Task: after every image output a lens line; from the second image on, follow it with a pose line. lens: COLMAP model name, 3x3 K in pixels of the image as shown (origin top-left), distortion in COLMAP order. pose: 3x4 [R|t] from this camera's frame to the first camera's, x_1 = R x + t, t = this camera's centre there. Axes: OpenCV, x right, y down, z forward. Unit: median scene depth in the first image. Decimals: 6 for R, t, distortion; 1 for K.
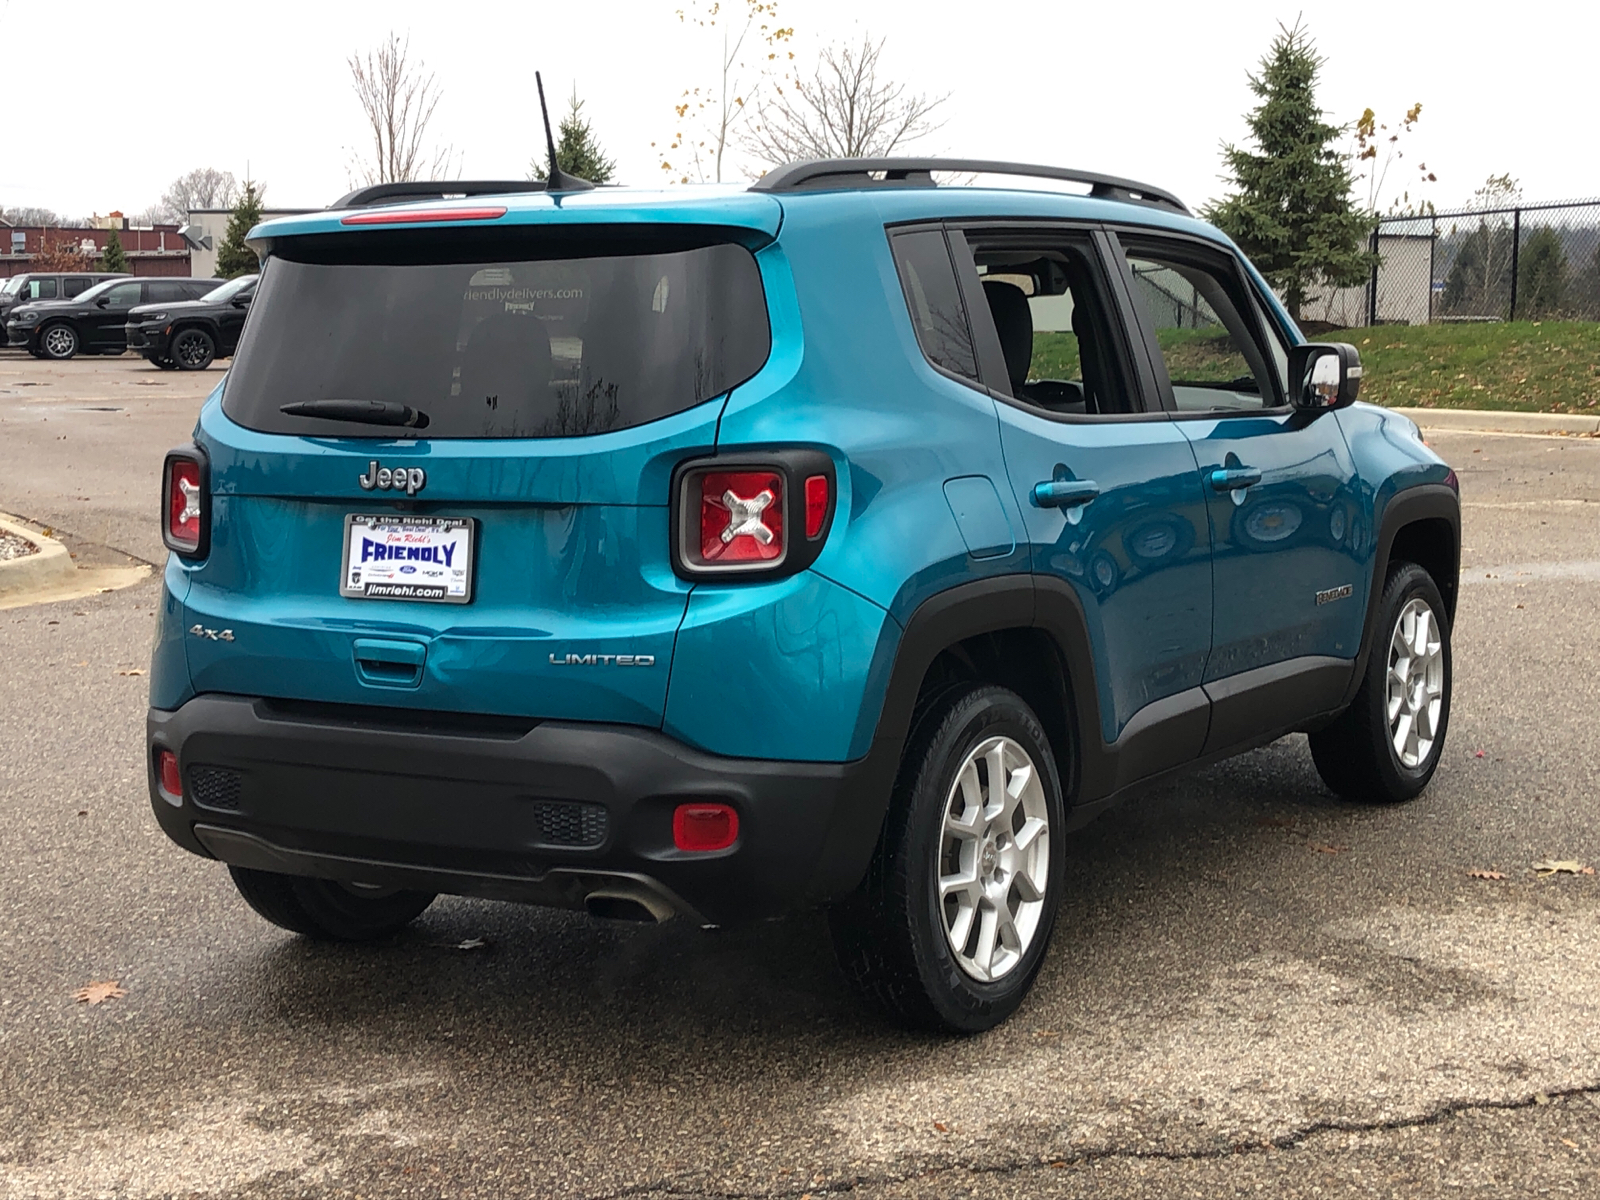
lens RADIAL K [[2487.7, 0, 800.0], [0, 2487.7, 600.0], [0, 0, 1]] dist [0.252518, -1.115528]
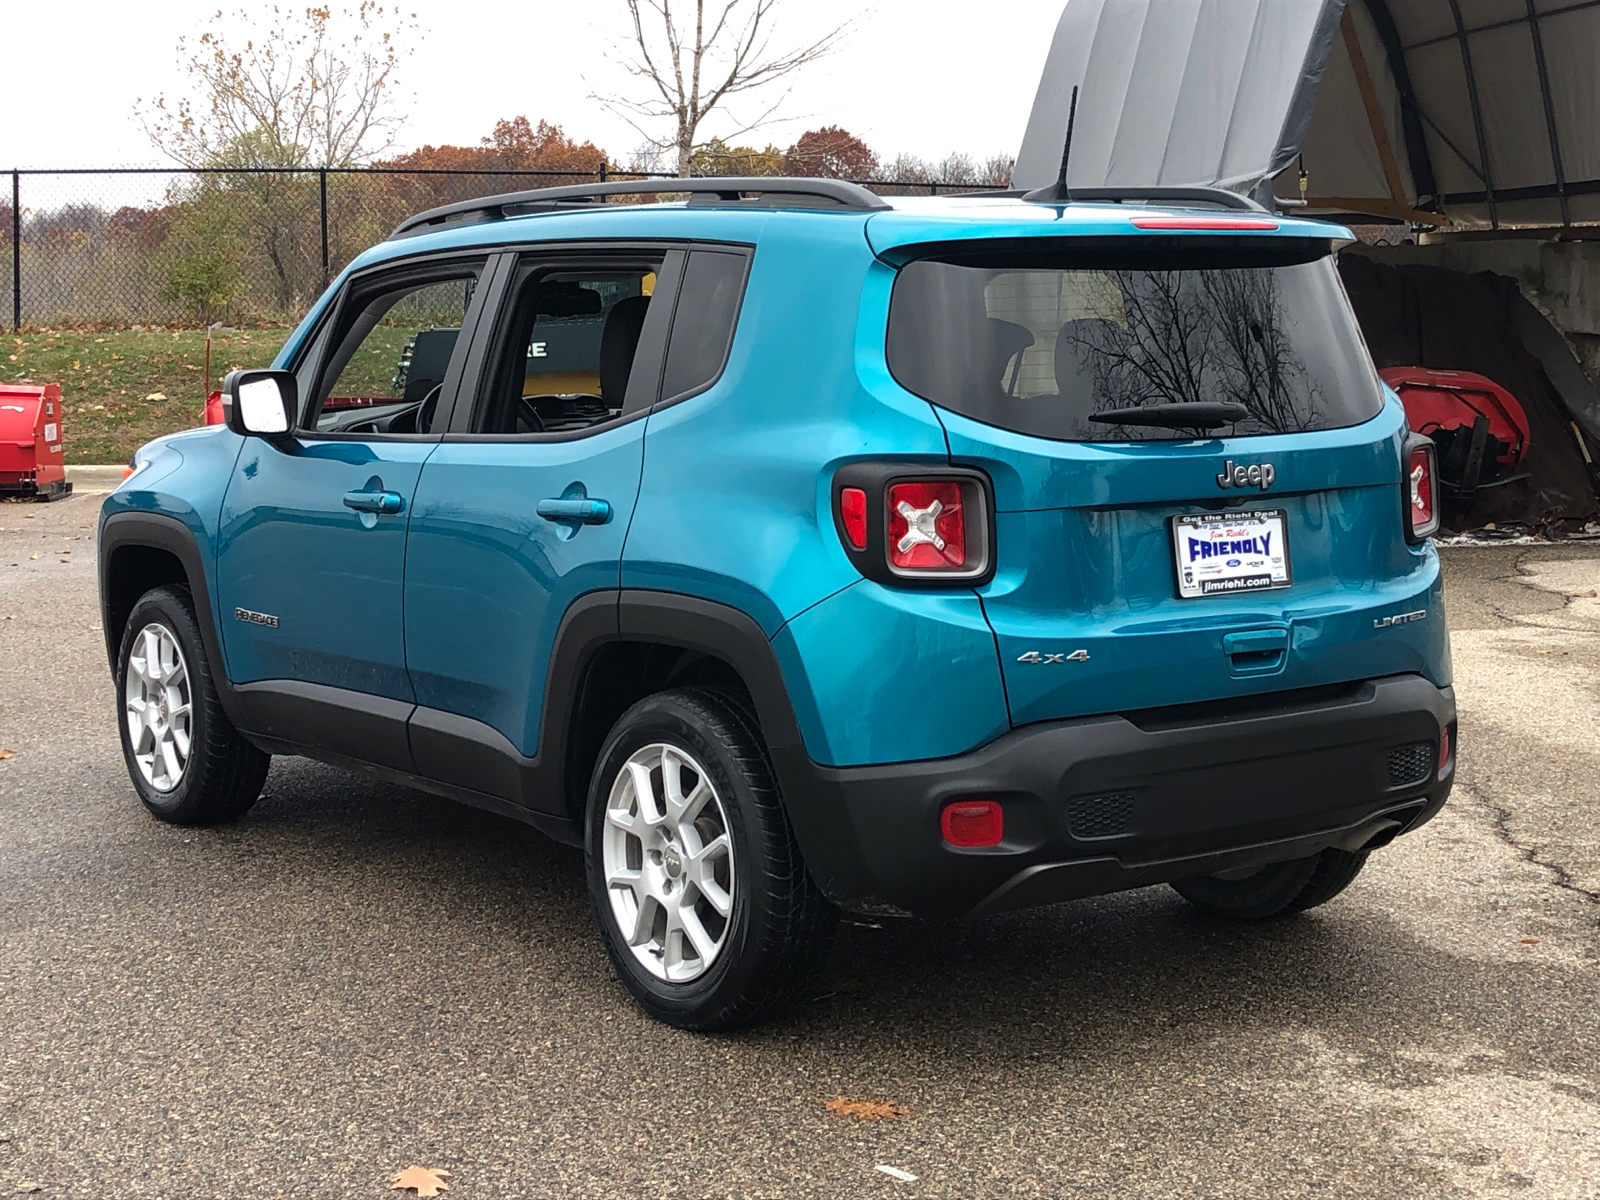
lens RADIAL K [[2487.7, 0, 800.0], [0, 2487.7, 600.0], [0, 0, 1]] dist [0.252518, -1.115528]
pose [[0.382187, -0.088708, 0.919817, -1.186779], [0.104566, 0.993140, 0.052332, -0.070369], [-0.918150, 0.076181, 0.388842, 0.761868]]
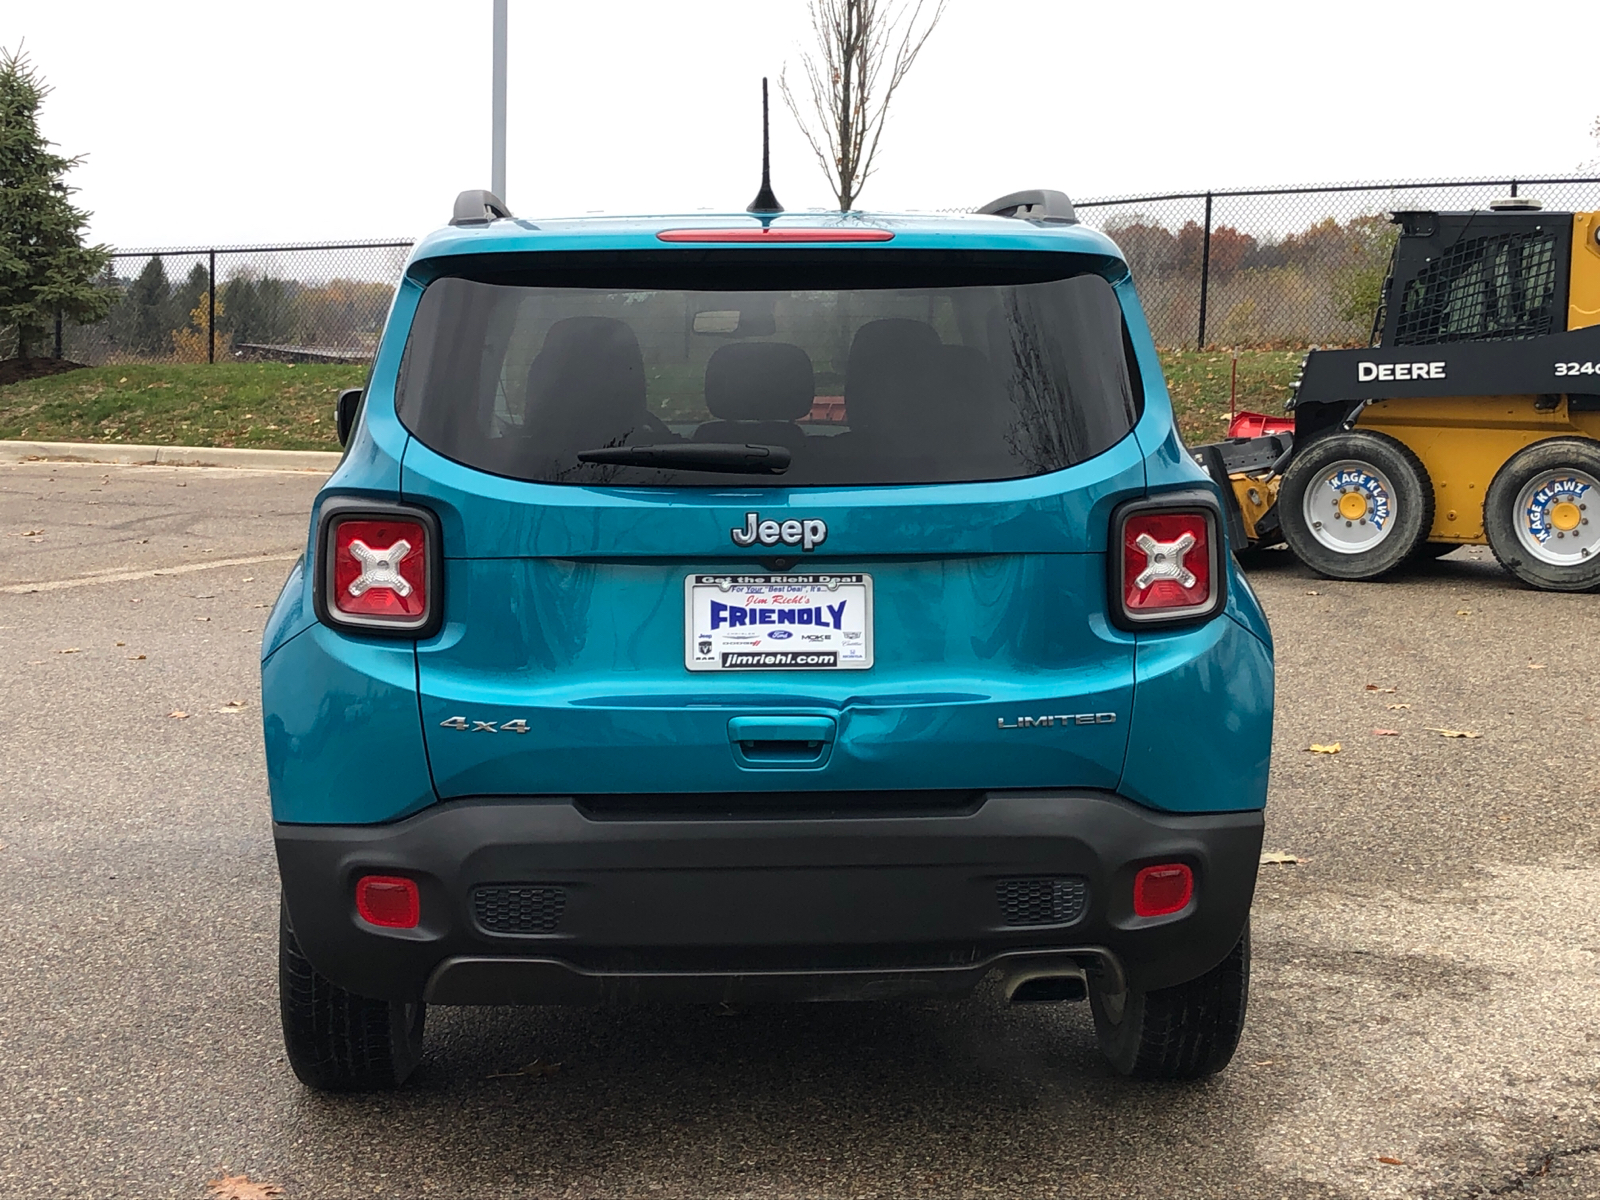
lens RADIAL K [[2487.7, 0, 800.0], [0, 2487.7, 600.0], [0, 0, 1]] dist [0.252518, -1.115528]
pose [[0.826567, -0.041605, 0.561298, -0.643031], [0.050414, 0.998728, -0.000210, -0.023931], [-0.560576, 0.028471, 0.827614, 0.270026]]
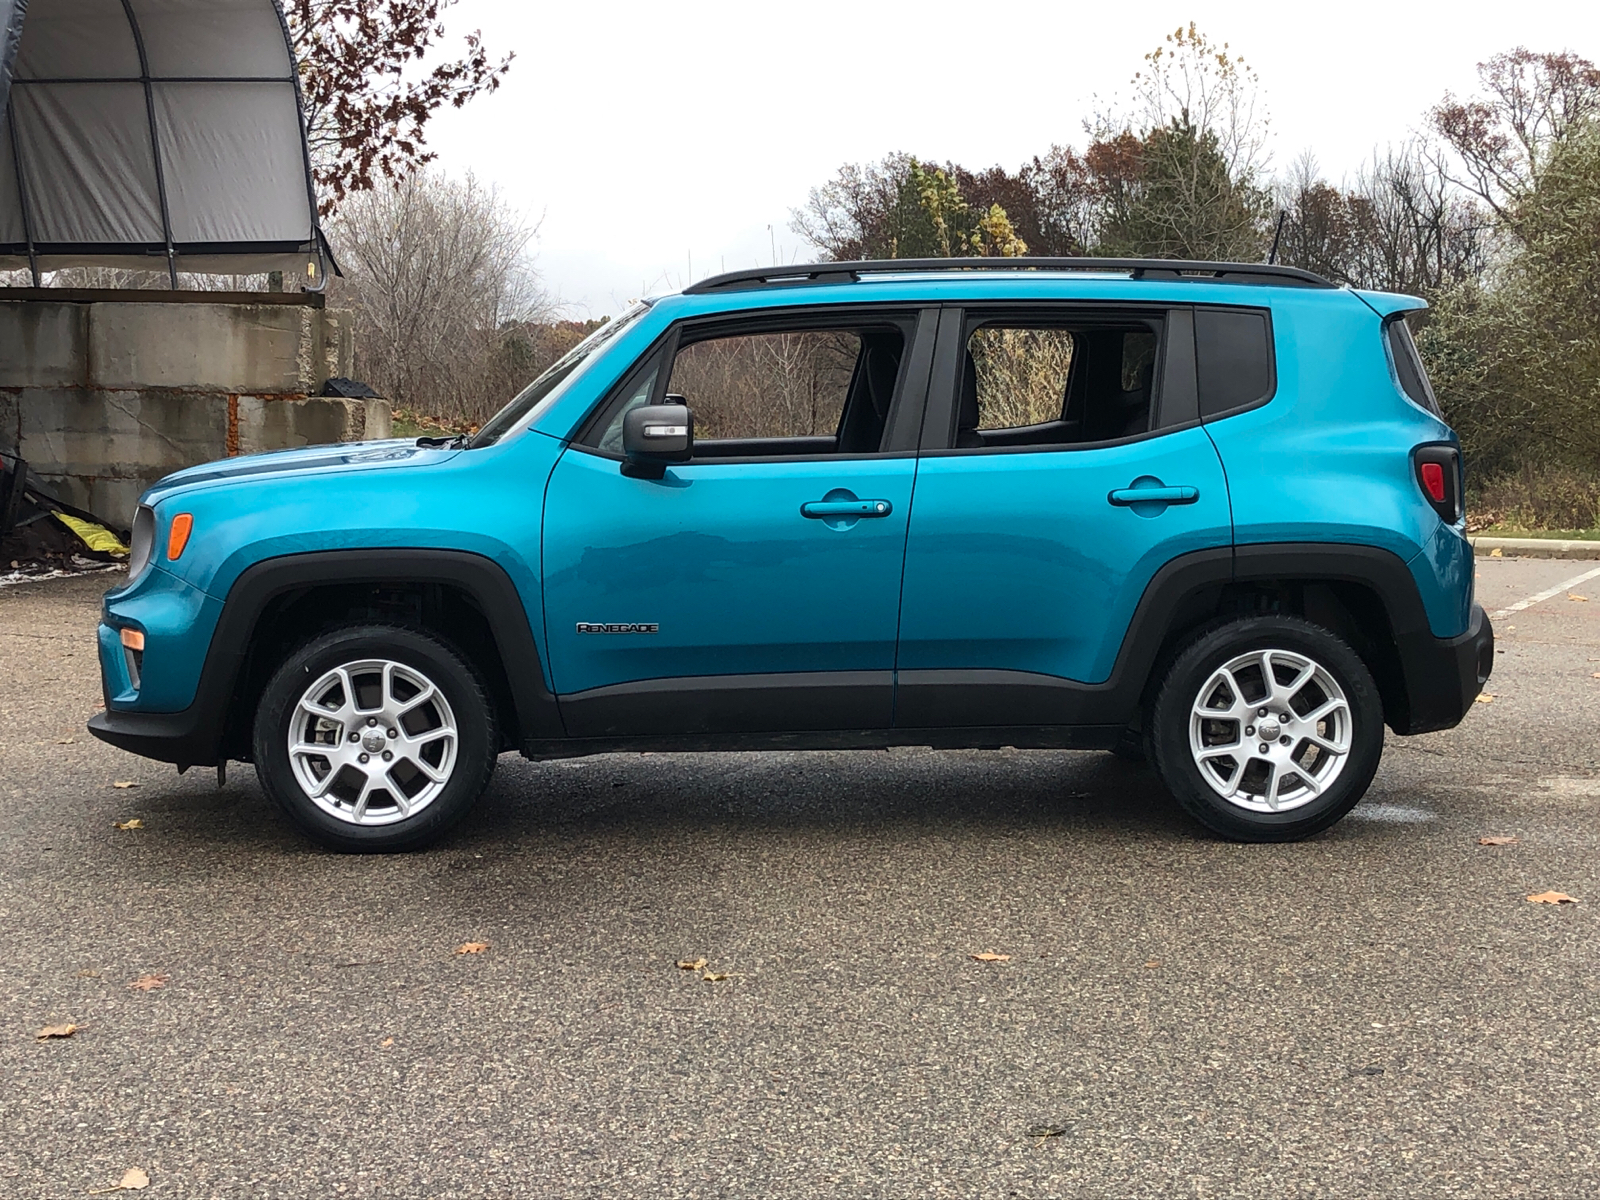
lens RADIAL K [[2487.7, 0, 800.0], [0, 2487.7, 600.0], [0, 0, 1]] dist [0.252518, -1.115528]
pose [[-0.579051, -0.057216, 0.813281, -1.330618], [0.103882, 0.984226, 0.143205, -0.242616], [-0.808646, 0.167408, -0.563974, 2.338383]]
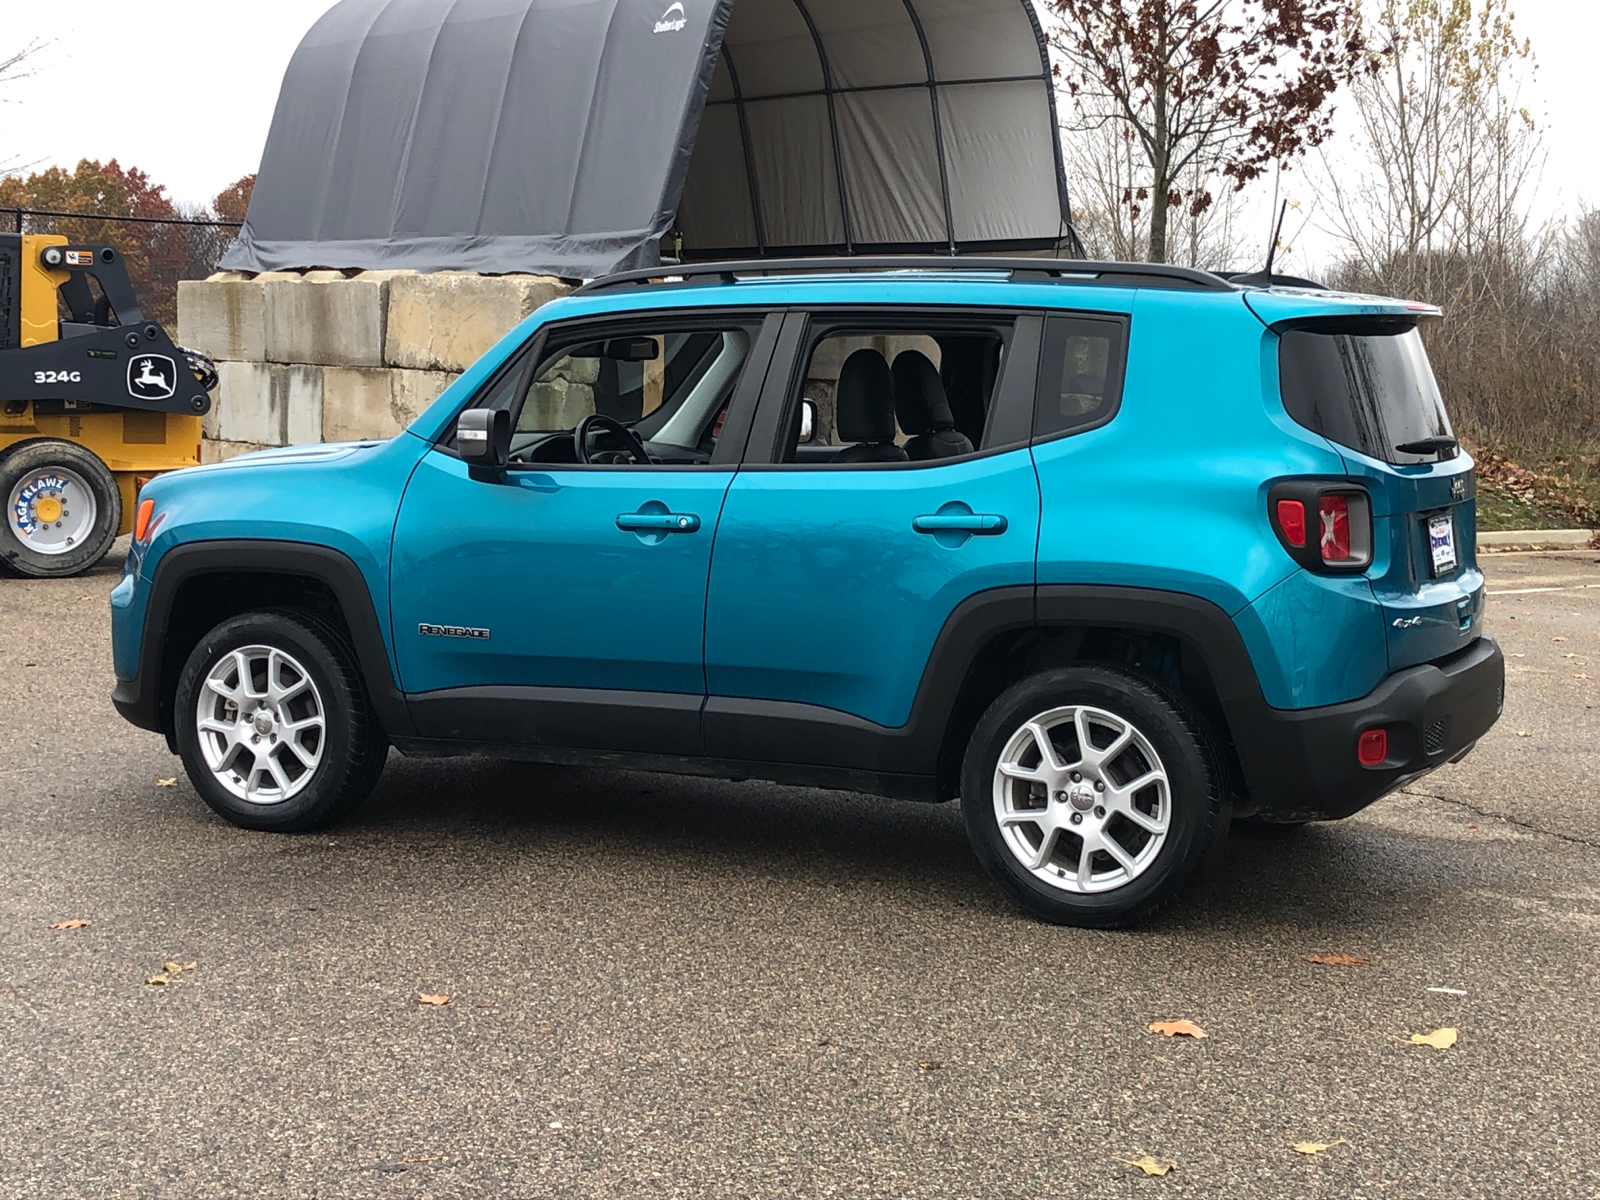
lens RADIAL K [[2487.7, 0, 800.0], [0, 2487.7, 600.0], [0, 0, 1]] dist [0.252518, -1.115528]
pose [[-0.088210, -0.082160, 0.992708, -1.559590], [0.103602, 0.990431, 0.091178, -0.155281], [-0.990700, 0.110889, -0.078854, 1.482835]]
